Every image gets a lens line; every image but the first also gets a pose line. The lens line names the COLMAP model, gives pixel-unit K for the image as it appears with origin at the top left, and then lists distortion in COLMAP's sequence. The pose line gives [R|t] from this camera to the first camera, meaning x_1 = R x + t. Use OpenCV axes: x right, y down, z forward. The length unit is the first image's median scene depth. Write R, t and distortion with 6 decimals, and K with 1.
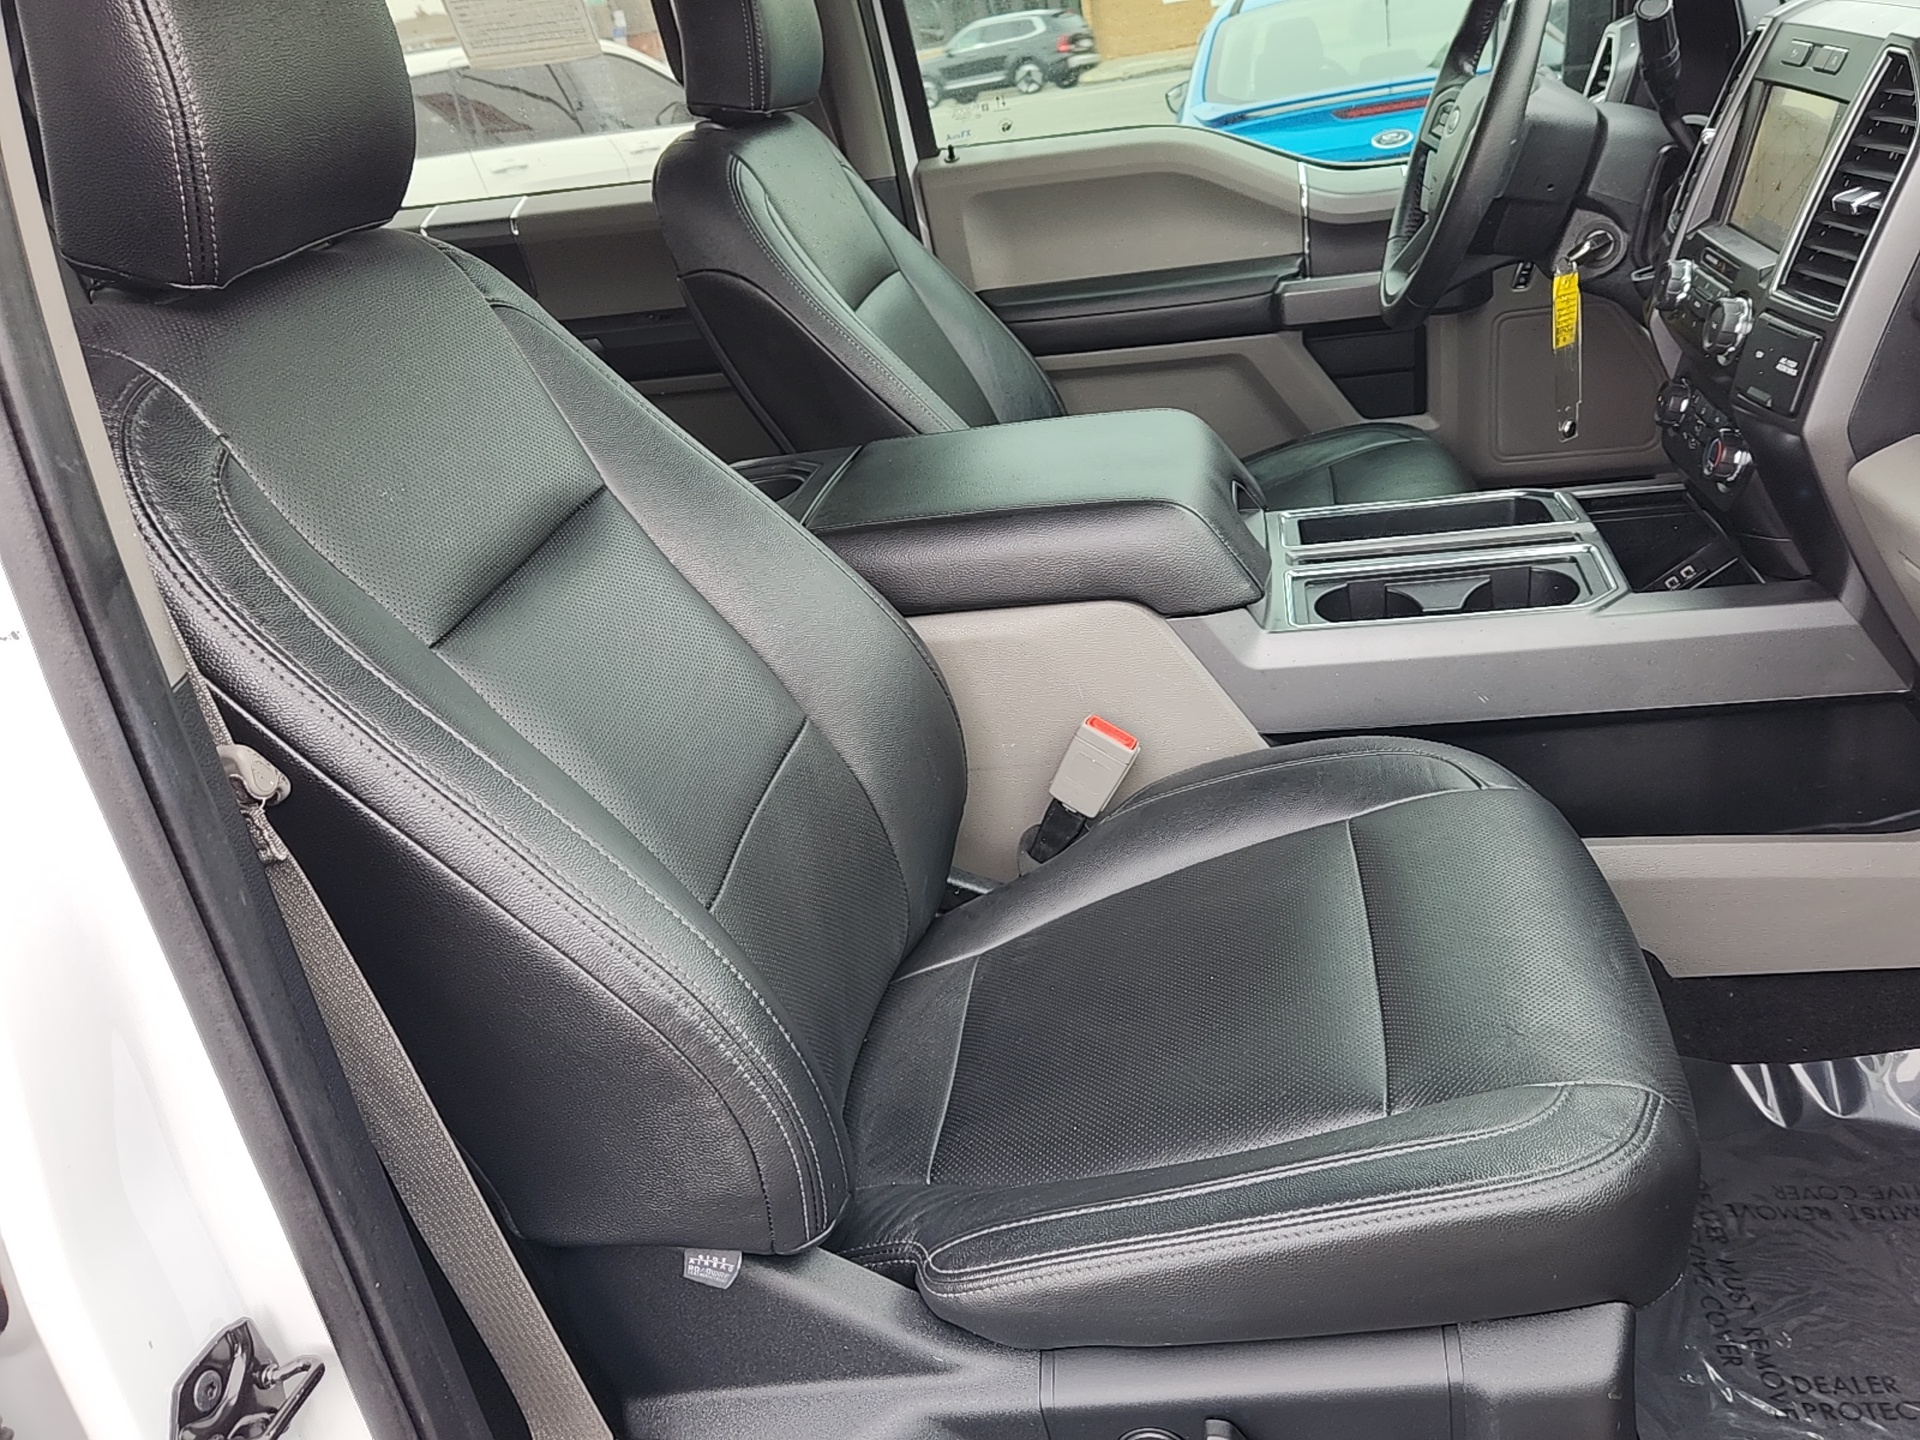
lens RADIAL K [[1407.7, 0, 960.0], [0, 1407.7, 720.0], [0, 0, 1]] dist [0.075418, -0.071226]
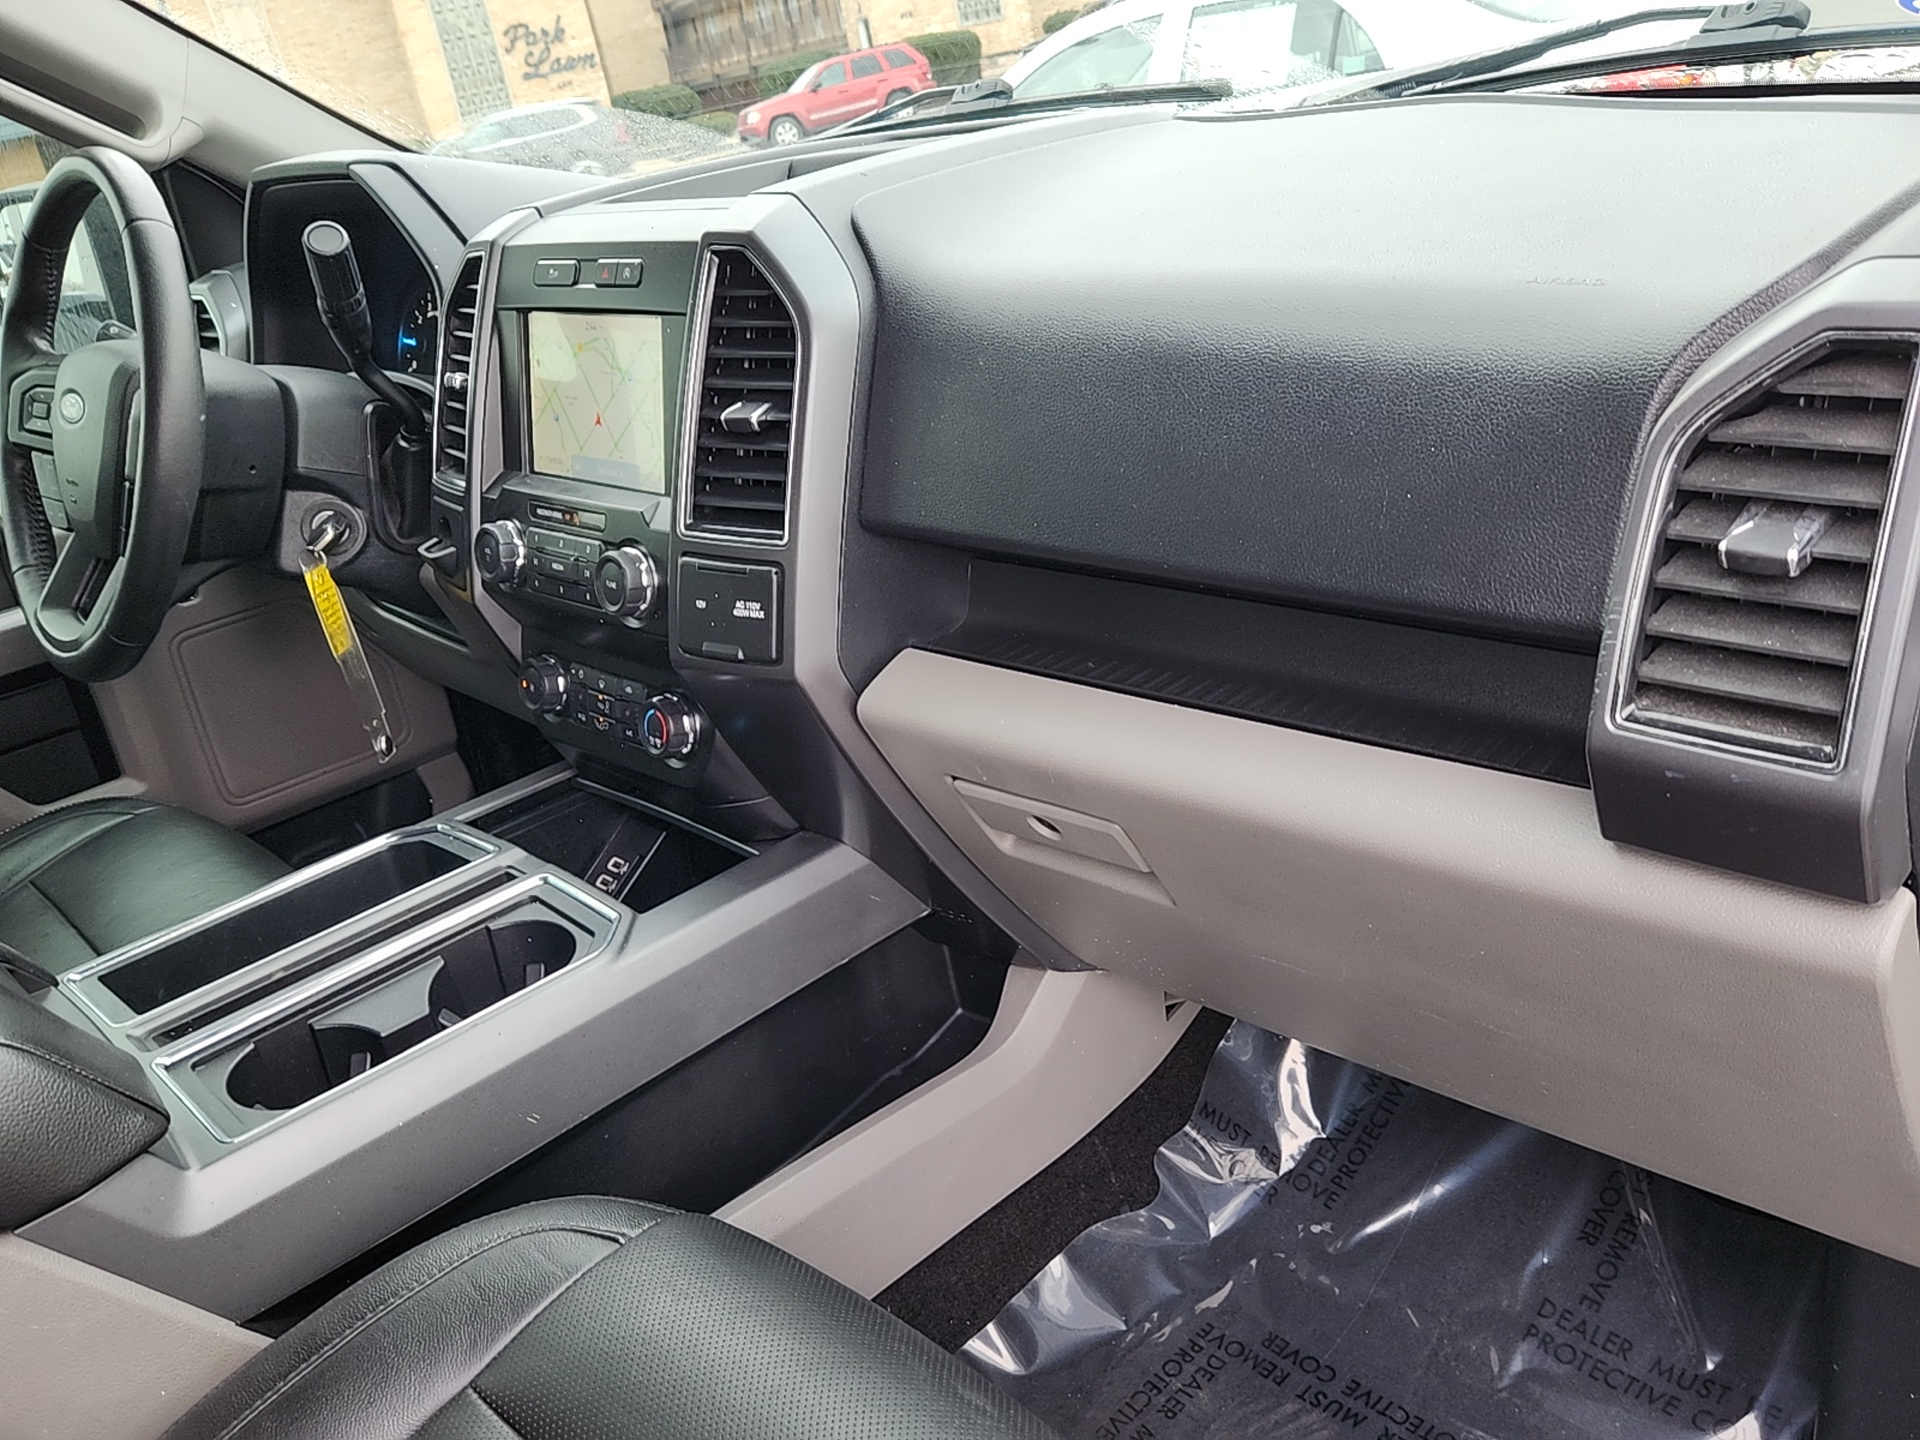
lens RADIAL K [[1557.3, 0, 961.7], [0, 1557.3, 772.5], [0, 0, 1]] dist [-0.012551, 0.000496]
pose [[0.596815, -0.284049, 0.750418, -0.043330], [0.405307, 0.913877, 0.023577, -0.102660], [-0.692487, 0.290079, 0.660542, 0.268876]]
